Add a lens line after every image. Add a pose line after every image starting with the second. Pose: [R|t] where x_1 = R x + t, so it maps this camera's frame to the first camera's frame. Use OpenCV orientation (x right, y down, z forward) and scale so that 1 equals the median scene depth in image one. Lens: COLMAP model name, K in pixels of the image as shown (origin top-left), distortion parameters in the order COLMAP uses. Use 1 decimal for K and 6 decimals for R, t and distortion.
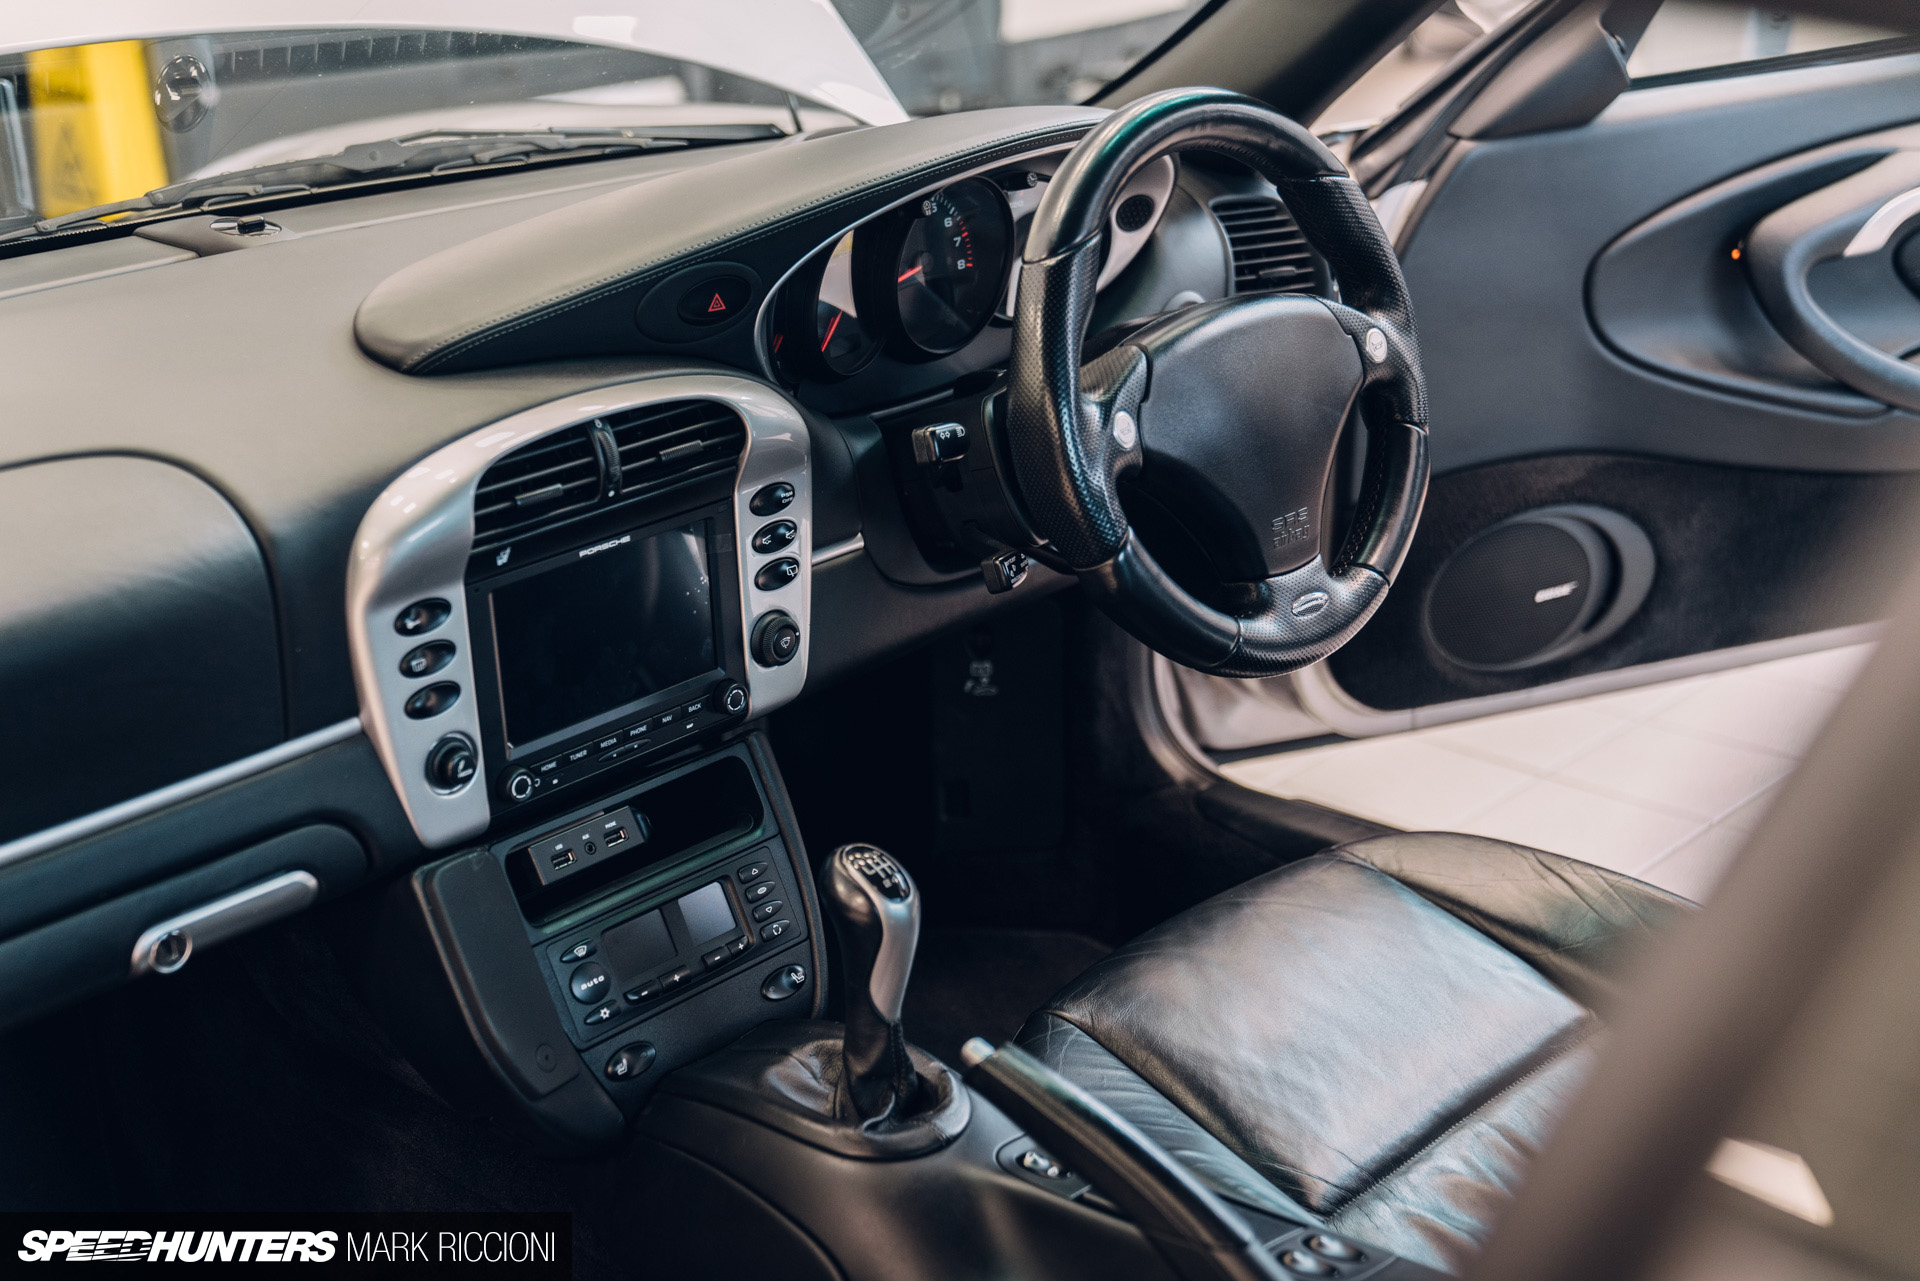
lens RADIAL K [[2693.9, 0, 952.5], [0, 2693.9, 650.8], [0, 0, 1]] dist [0.140703, 0.000000]
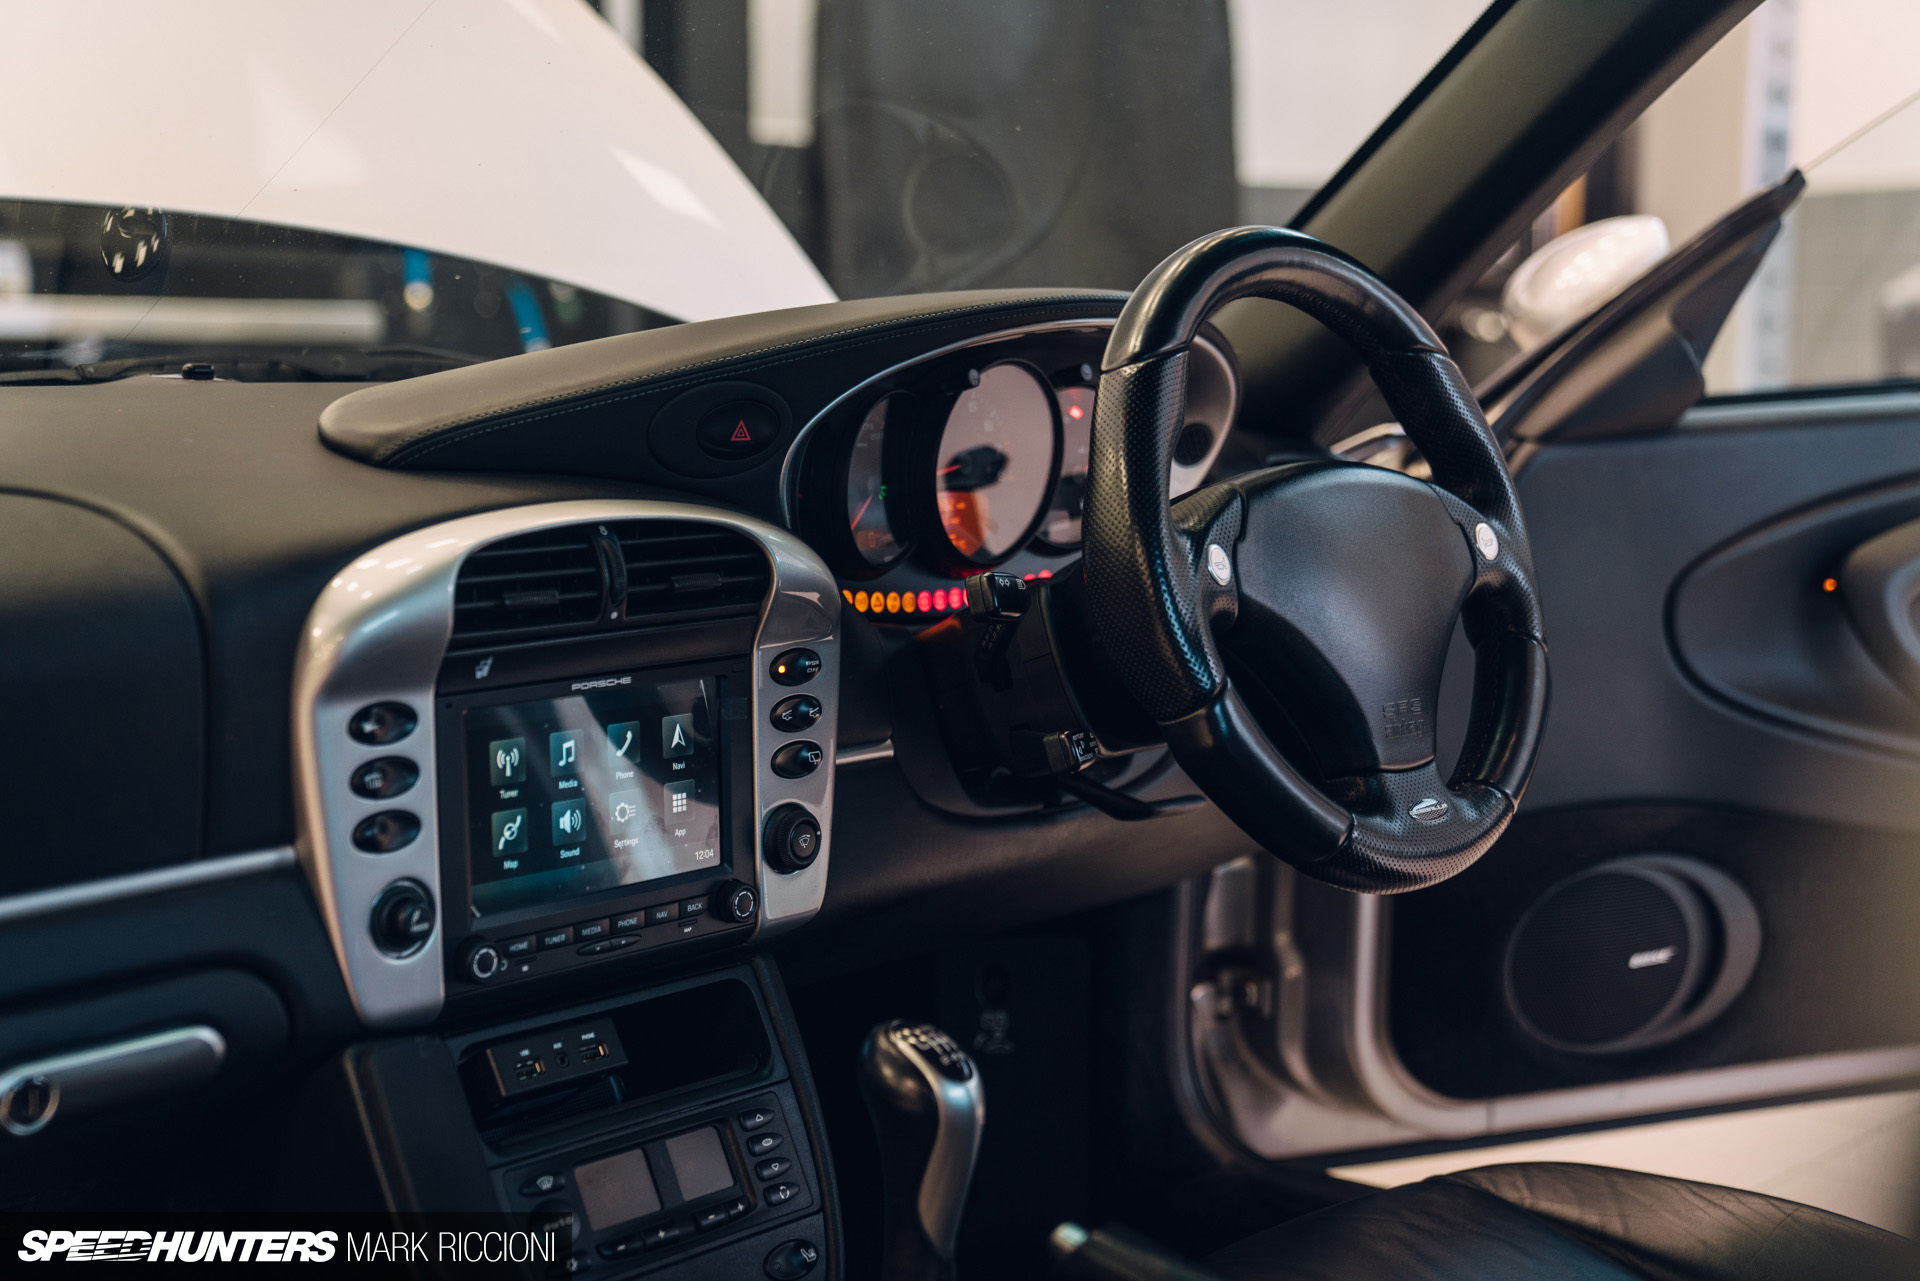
lens RADIAL K [[2818.4, 0, 964.5], [0, 2818.4, 643.8], [0, 0, 1]] dist [0.159405, 0.000000]
pose [[0.998992, 0.022092, 0.039084, -0.049690], [-0.011139, 0.965294, -0.260927, 0.170669], [-0.043492, 0.260229, 0.964567, 0.145623]]
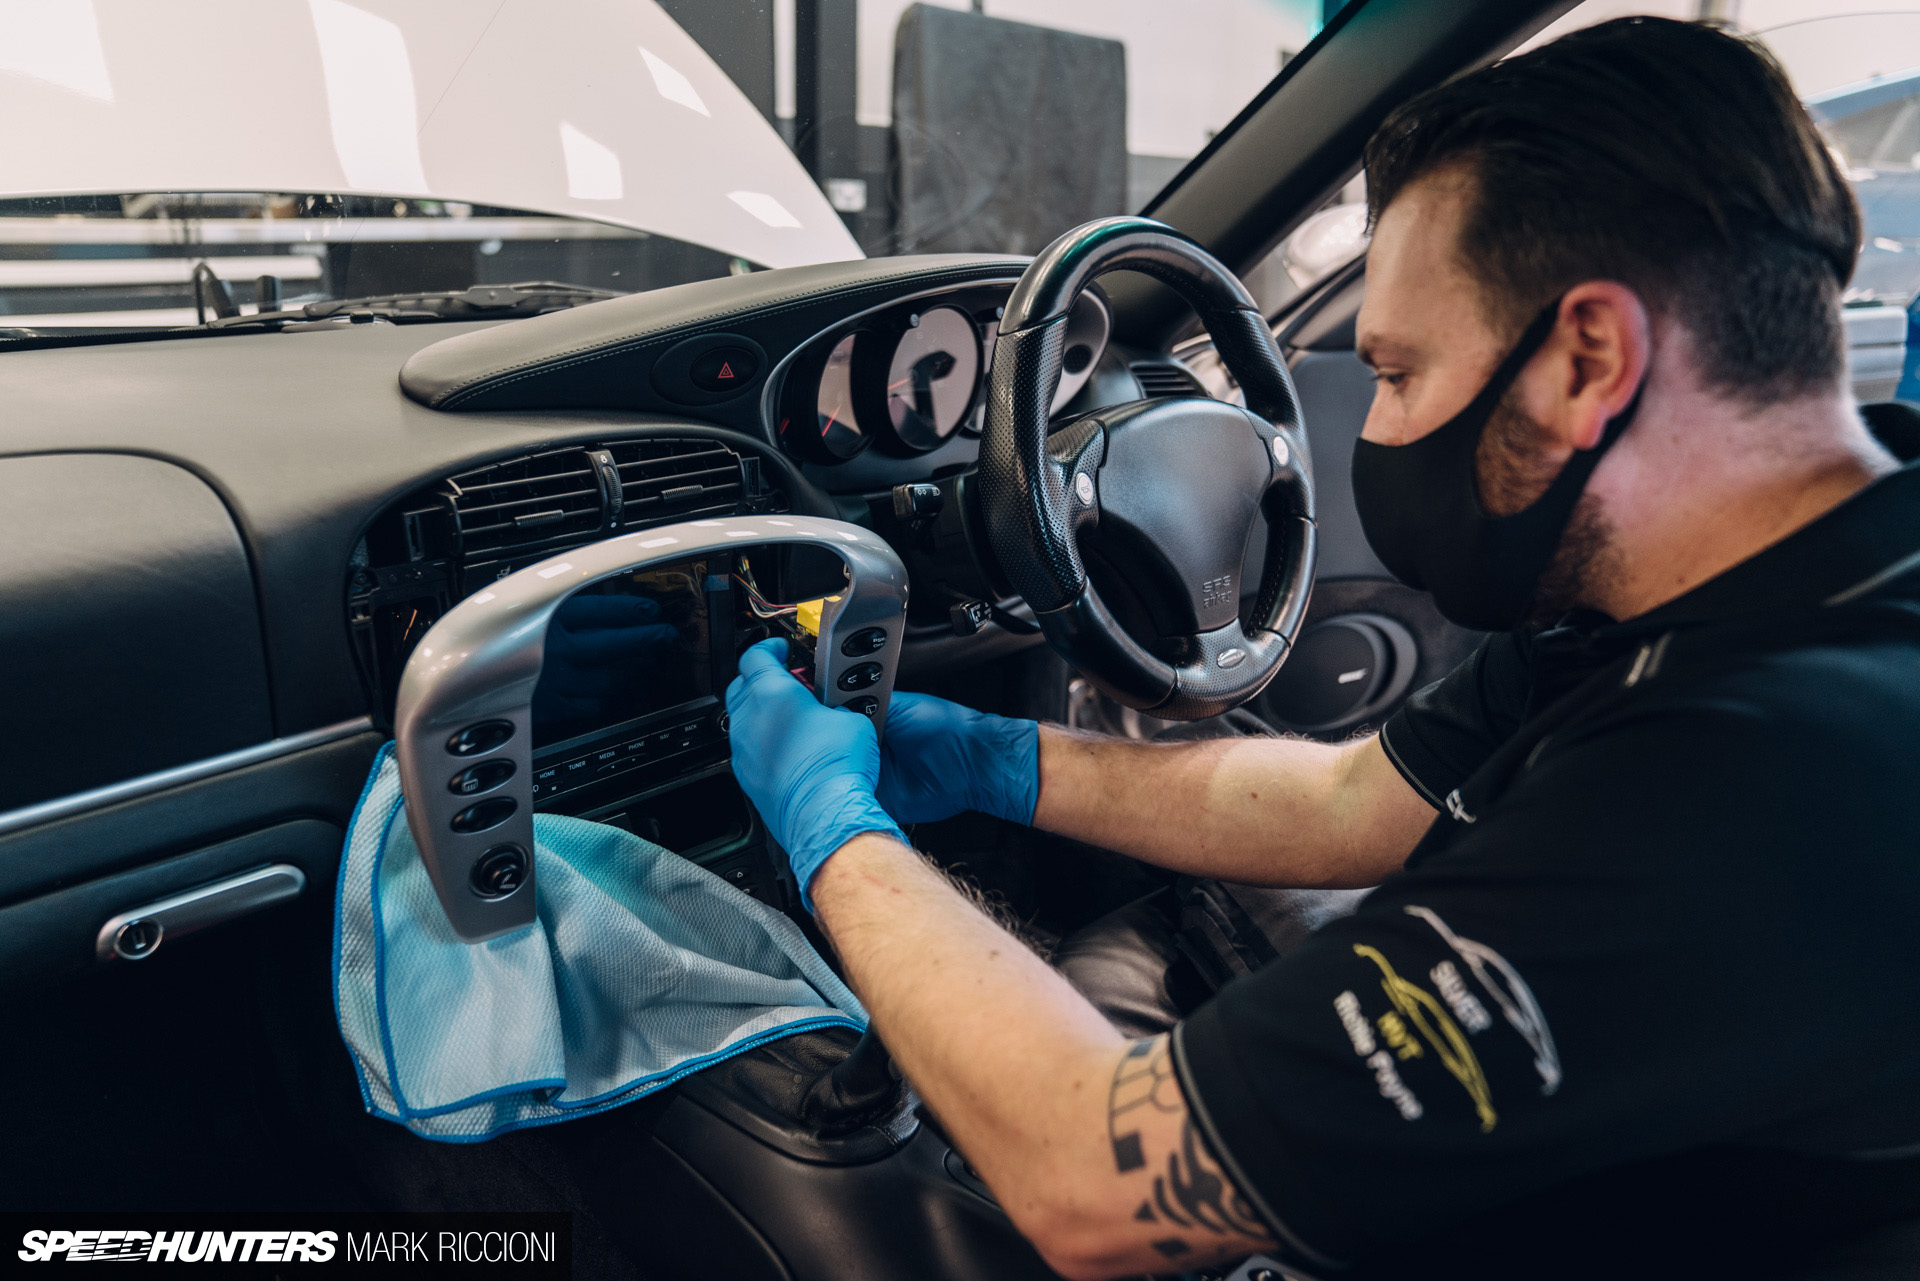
lens RADIAL K [[1340.8, 0, 969.0], [0, 1340.8, 646.0], [0, 0, 1]] dist [-0.107494, 0.005099]
pose [[0.998759, 0.038316, 0.031803, 0.001382], [-0.036325, 0.997479, -0.060962, 0.016975], [-0.034059, 0.059731, 0.997633, 0.445501]]
